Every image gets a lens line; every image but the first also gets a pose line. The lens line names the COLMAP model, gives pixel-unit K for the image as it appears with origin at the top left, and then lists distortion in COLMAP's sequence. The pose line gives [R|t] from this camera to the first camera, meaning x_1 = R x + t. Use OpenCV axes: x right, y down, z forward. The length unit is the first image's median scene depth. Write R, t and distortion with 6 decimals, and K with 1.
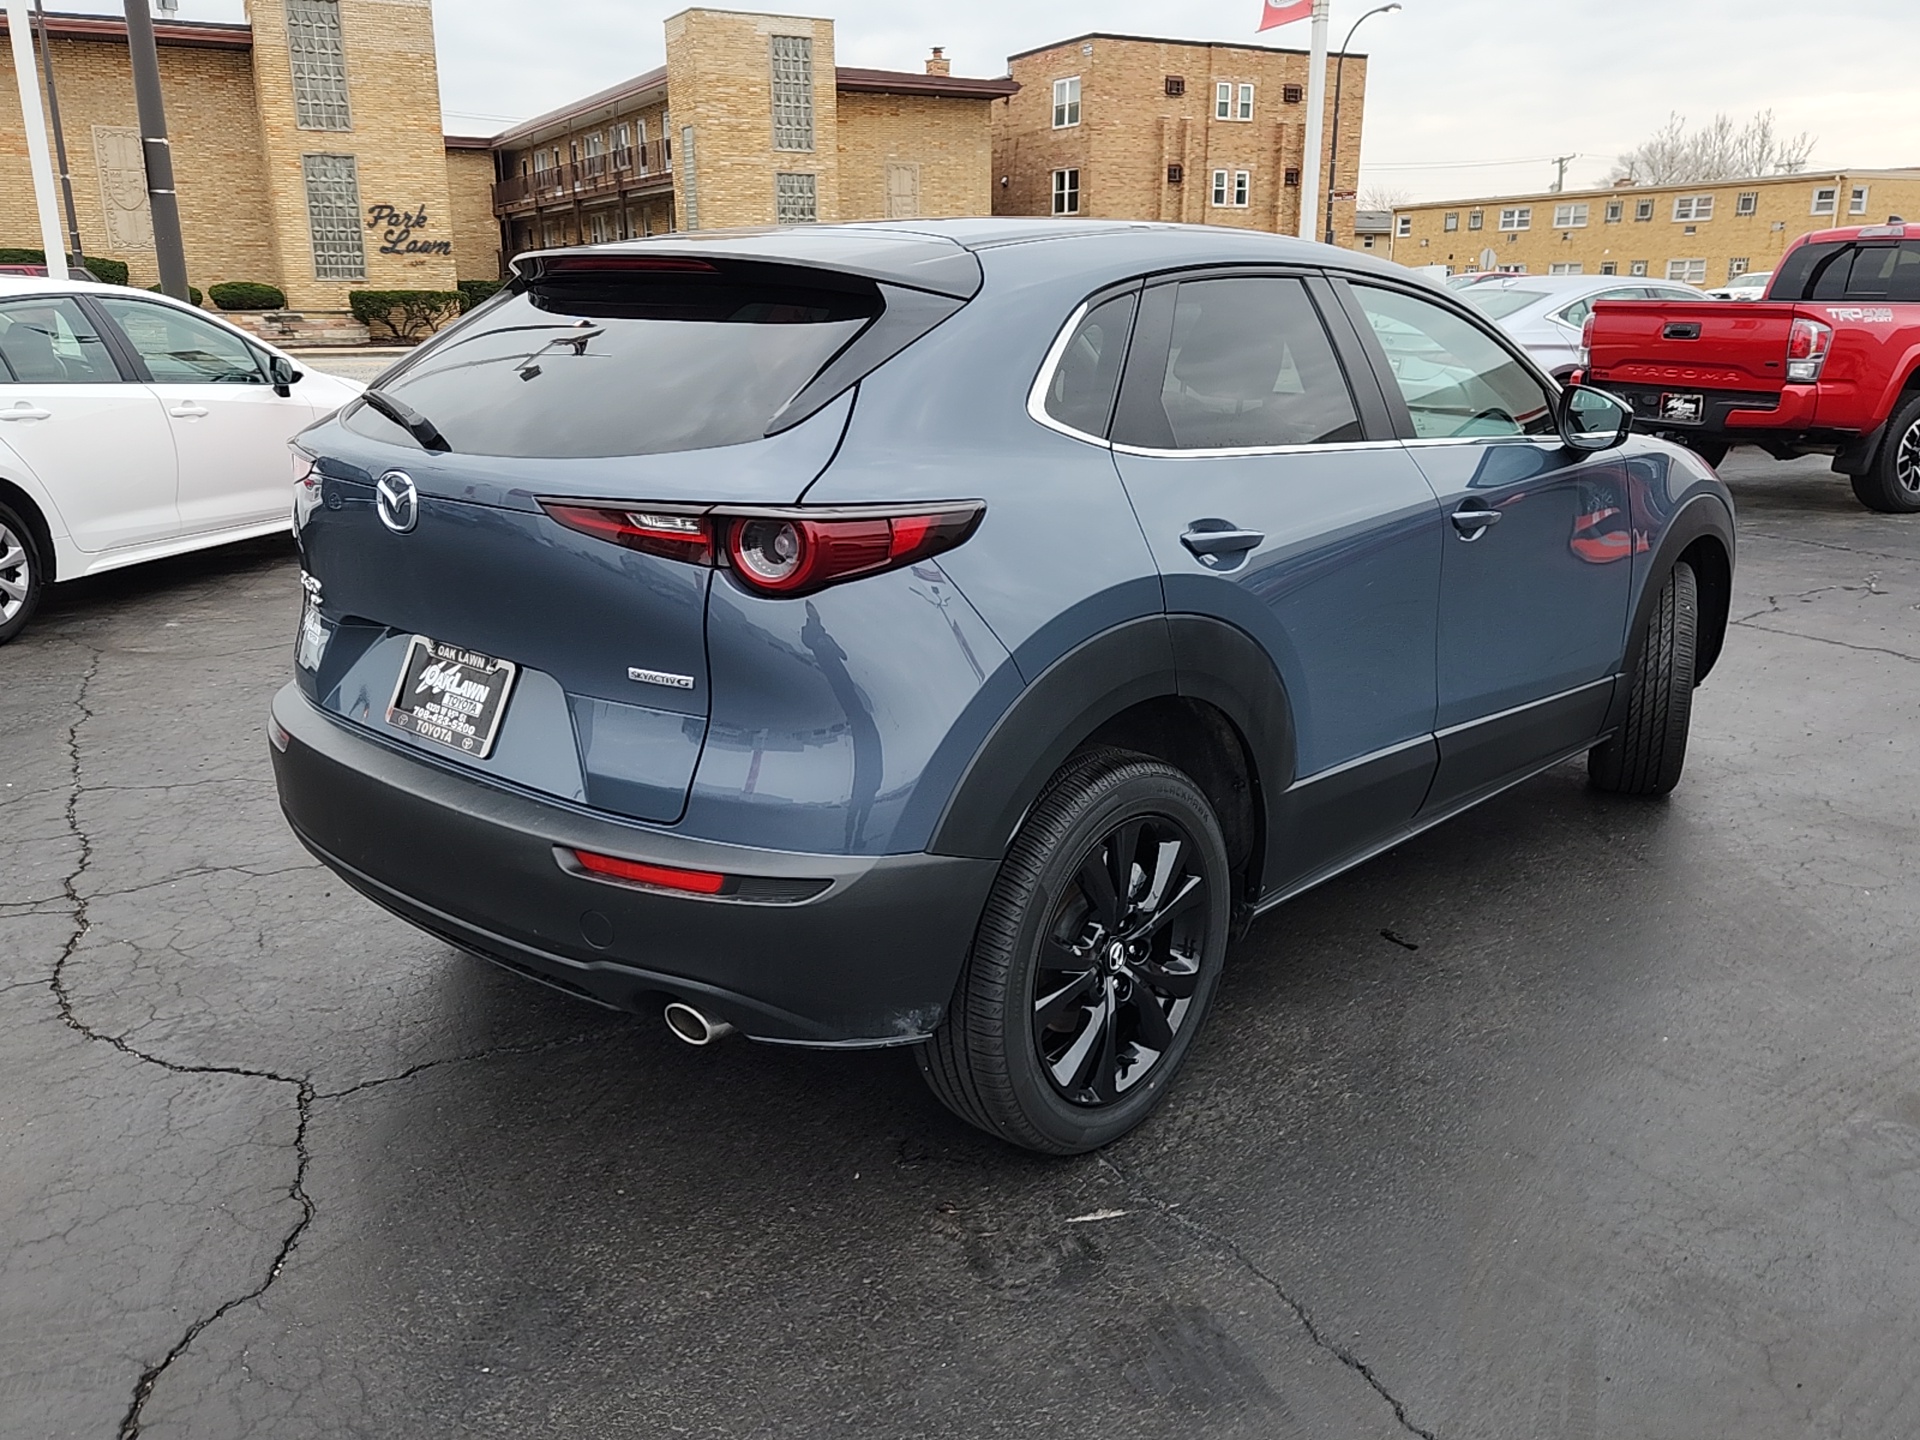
lens RADIAL K [[1593.1, 0, 922.6], [0, 1593.1, 723.1], [0, 0, 1]] dist [0.062743, -0.042692]
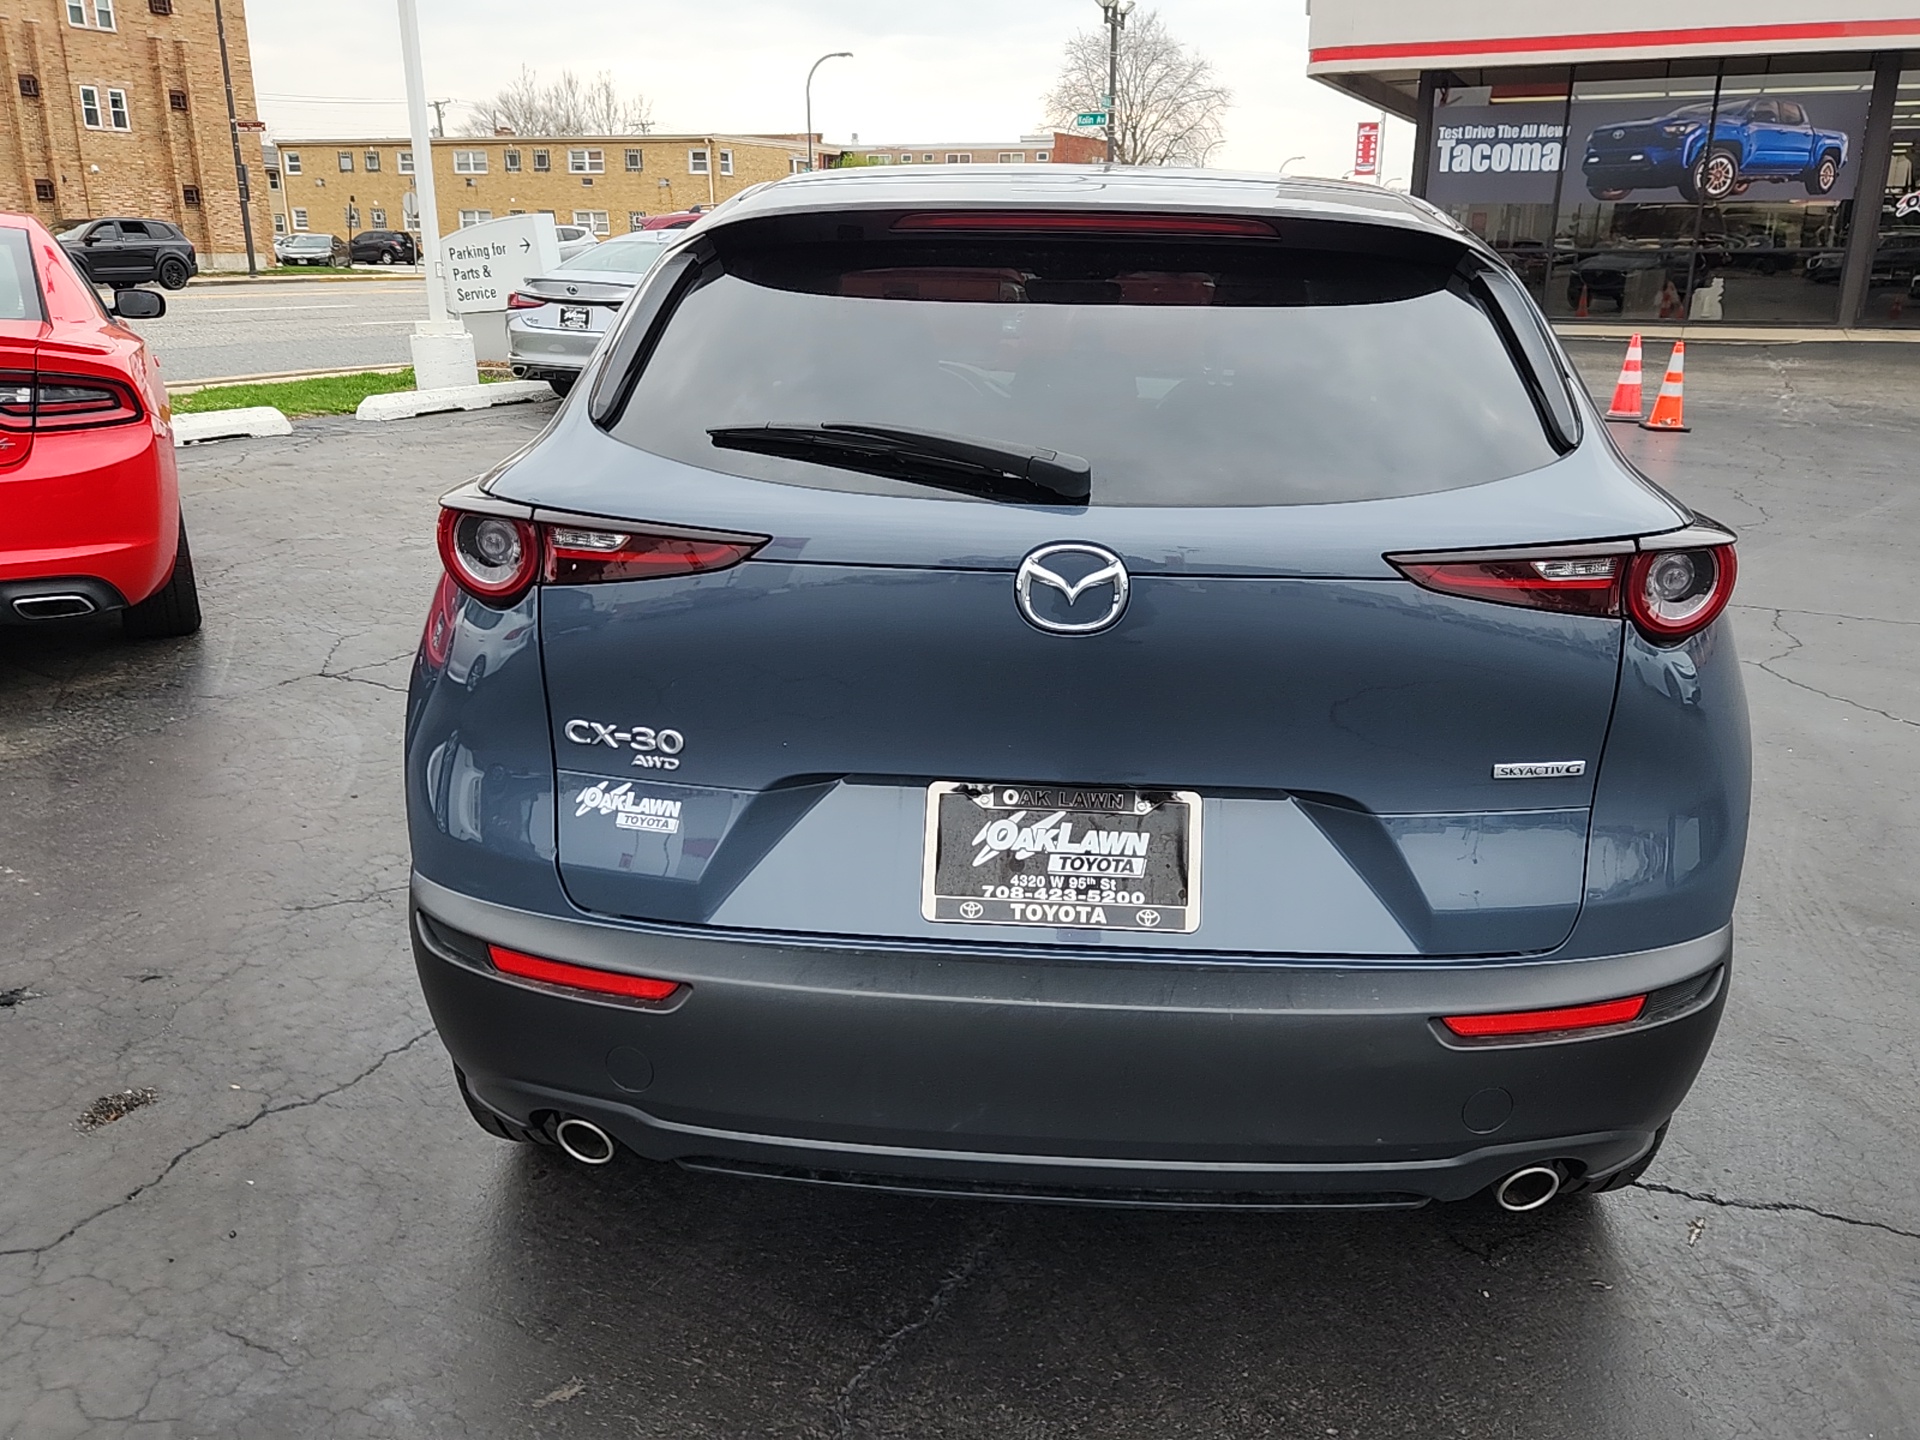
lens RADIAL K [[1611.8, 0, 954.2], [0, 1611.8, 724.5], [0, 0, 1]] dist [0.053948, -0.037156]
pose [[0.762444, -0.176602, 0.622487, -0.065578], [0.157379, 0.983757, 0.086332, -0.012277], [-0.627623, 0.032143, 0.777854, 0.042421]]
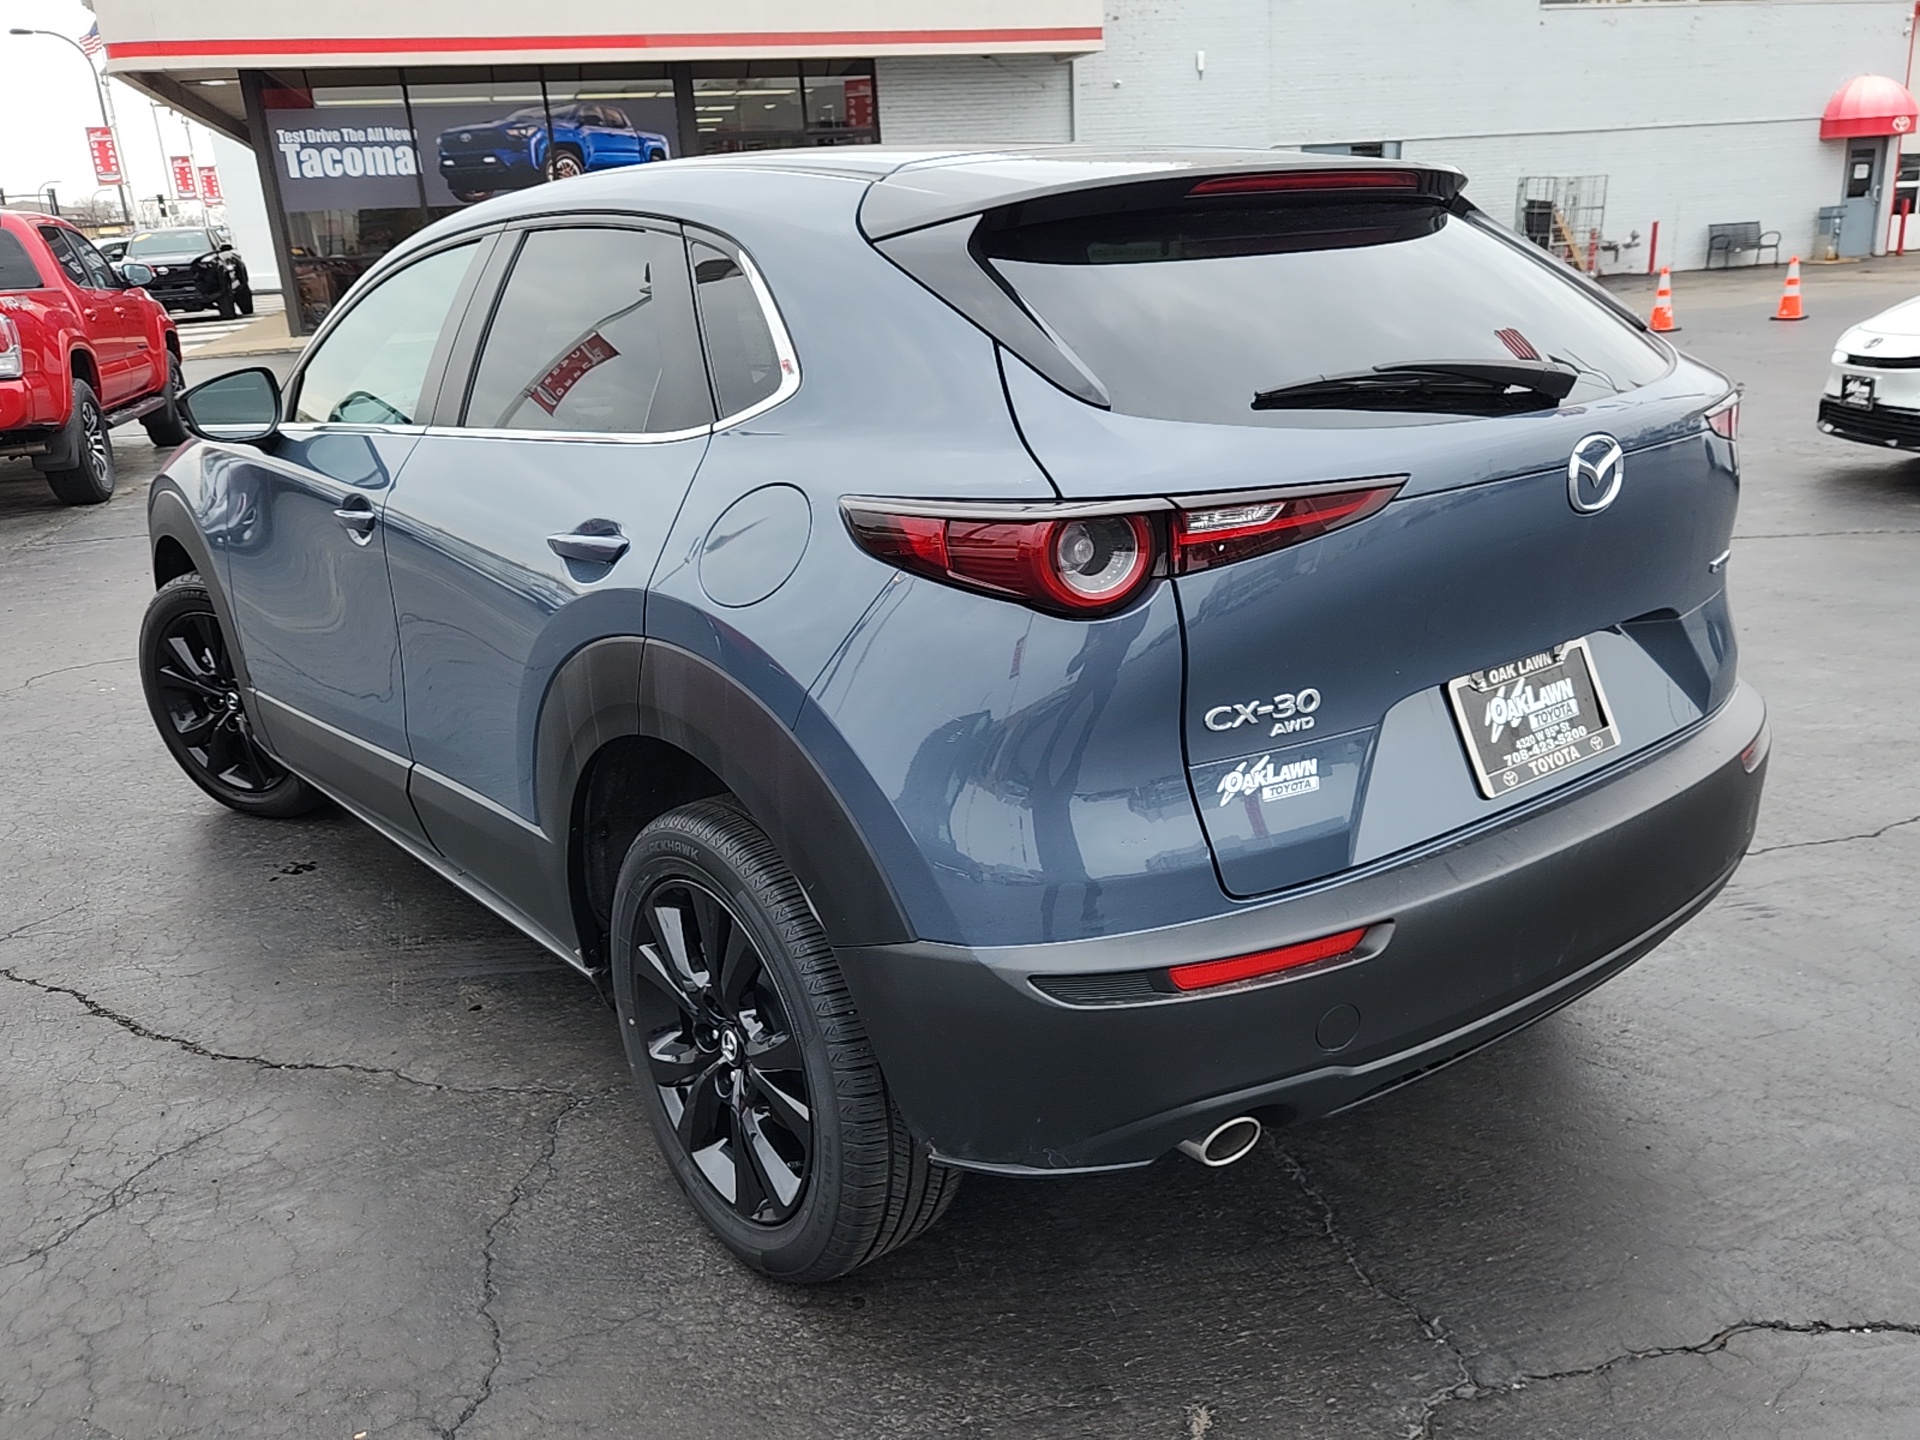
lens RADIAL K [[1611.3, 0, 1023.1], [0, 1611.3, 723.1], [0, 0, 1]] dist [0.053068, -0.010796]
pose [[0.112092, -0.301335, 0.946907, -0.095405], [0.310794, 0.915737, 0.254625, -0.026204], [-0.943845, 0.265752, 0.196300, 0.094454]]
